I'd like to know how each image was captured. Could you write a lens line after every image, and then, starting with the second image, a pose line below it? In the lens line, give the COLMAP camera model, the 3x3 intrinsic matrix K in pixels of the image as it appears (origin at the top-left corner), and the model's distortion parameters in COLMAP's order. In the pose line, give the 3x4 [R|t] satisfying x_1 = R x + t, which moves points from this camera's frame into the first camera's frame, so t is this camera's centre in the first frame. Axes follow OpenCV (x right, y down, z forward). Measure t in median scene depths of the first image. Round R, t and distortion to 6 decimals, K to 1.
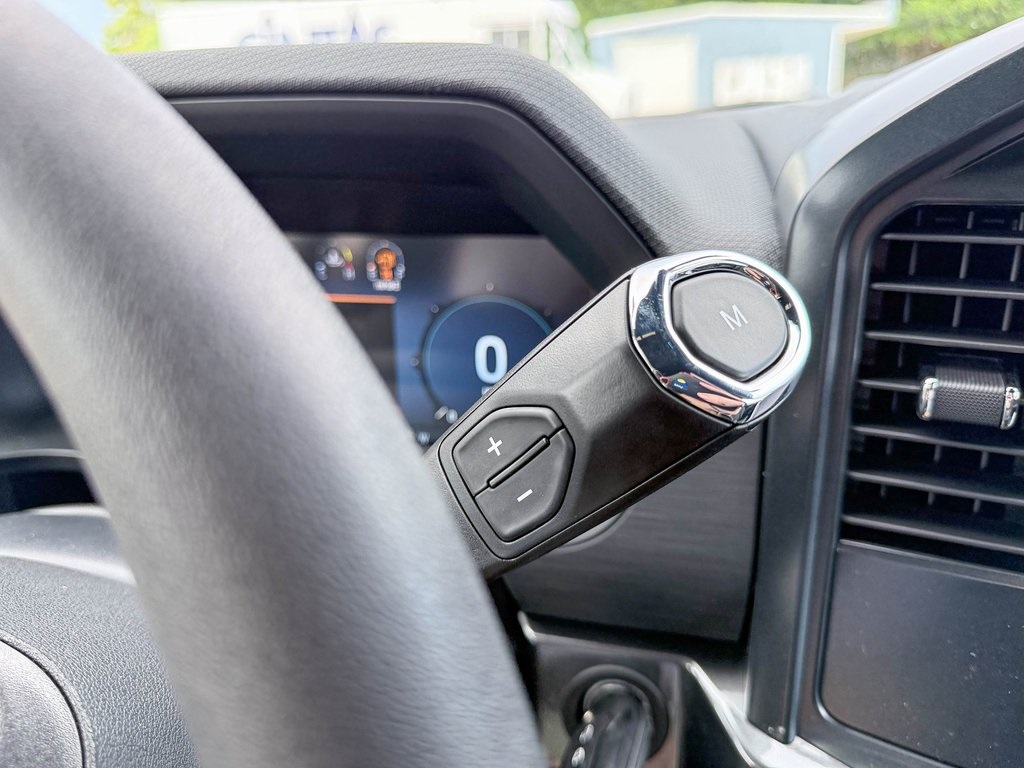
lens RADIAL K [[744.1, 0, 512.2], [0, 744.1, 385.0], [0, 0, 1]] dist [0.059824, -0.081186]
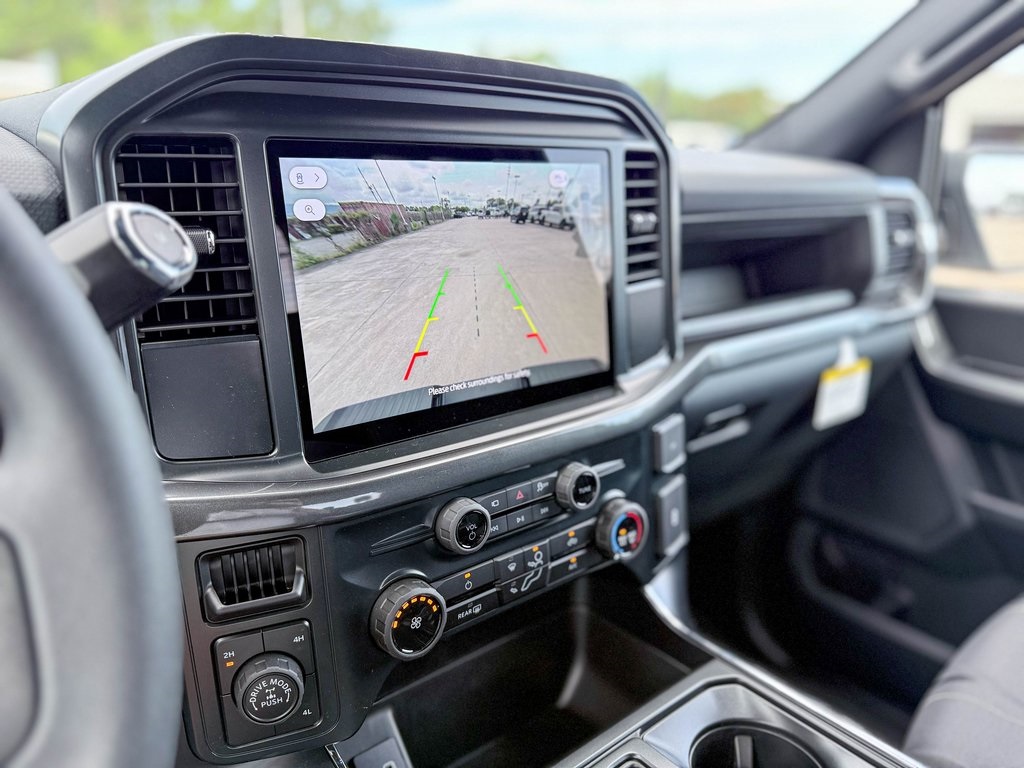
lens RADIAL K [[744.1, 0, 511.4], [0, 744.1, 386.2], [0, 0, 1]] dist [0.059824, -0.081186]
pose [[0.580710, -0.189873, 0.791659, -0.468392], [0.250876, 0.966835, 0.047861, 0.468460], [-0.774491, 0.170814, 0.609086, -0.687538]]
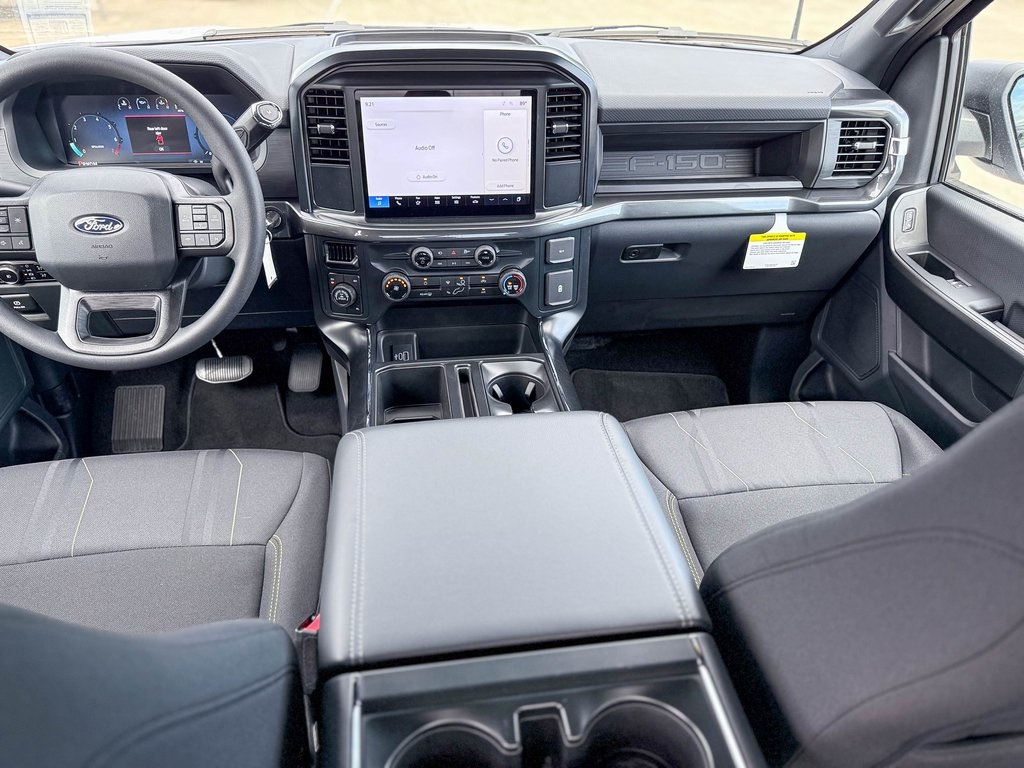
lens RADIAL K [[744.1, 0, 519.3], [0, 744.1, 386.2], [0, 0, 1]] dist [0.059824, -0.081186]
pose [[0.921723, -0.162509, 0.352163, -0.282487], [0.084240, 0.970193, 0.227221, 0.674844], [-0.378591, -0.179769, 0.907938, -4.517642]]
